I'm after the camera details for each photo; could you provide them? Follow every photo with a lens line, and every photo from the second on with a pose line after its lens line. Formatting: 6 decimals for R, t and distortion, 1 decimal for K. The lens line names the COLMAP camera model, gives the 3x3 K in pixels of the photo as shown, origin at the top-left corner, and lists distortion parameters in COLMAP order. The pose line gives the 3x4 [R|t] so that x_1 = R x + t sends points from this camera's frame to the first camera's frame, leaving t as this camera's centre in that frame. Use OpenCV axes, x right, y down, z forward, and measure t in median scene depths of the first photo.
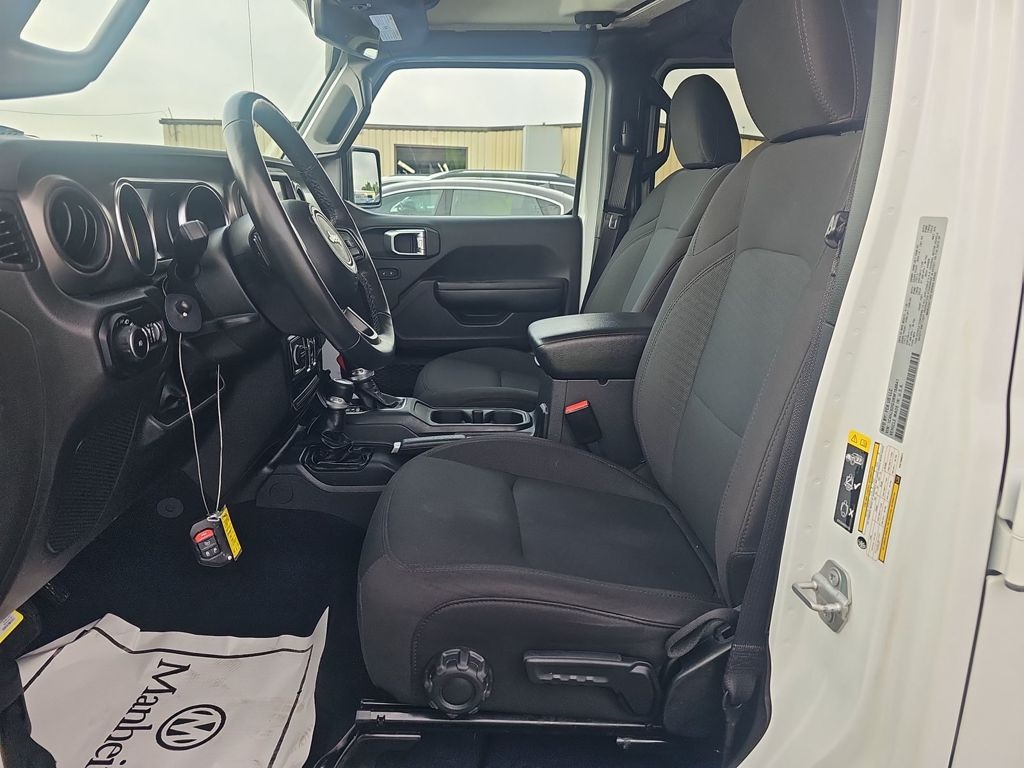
lens RADIAL K [[677.1, 0, 512.0], [0, 677.1, 384.0], [0, 0, 1]] dist [0.024922, -0.004951]
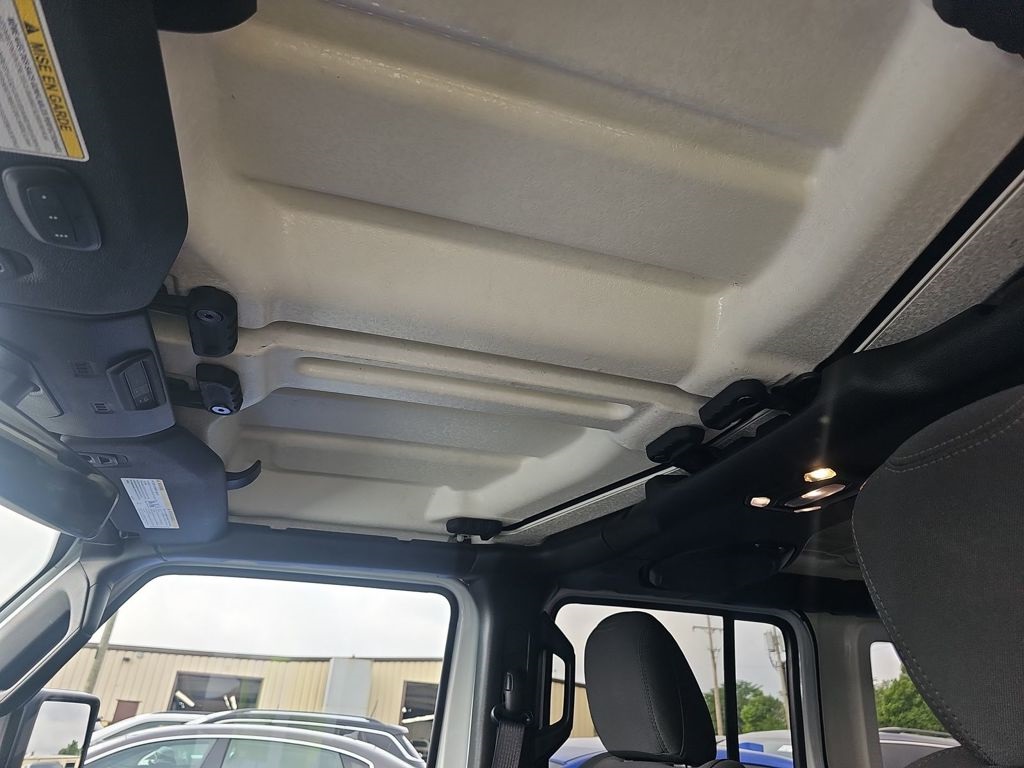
lens RADIAL K [[677.1, 0, 512.0], [0, 677.1, 384.0], [0, 0, 1]] dist [0.024922, -0.004951]
pose [[0.965364, 0.141281, 0.219343, -0.017448], [0.046080, 0.735157, -0.676329, -0.137607], [-0.256804, 0.663011, 0.703184, 0.331572]]
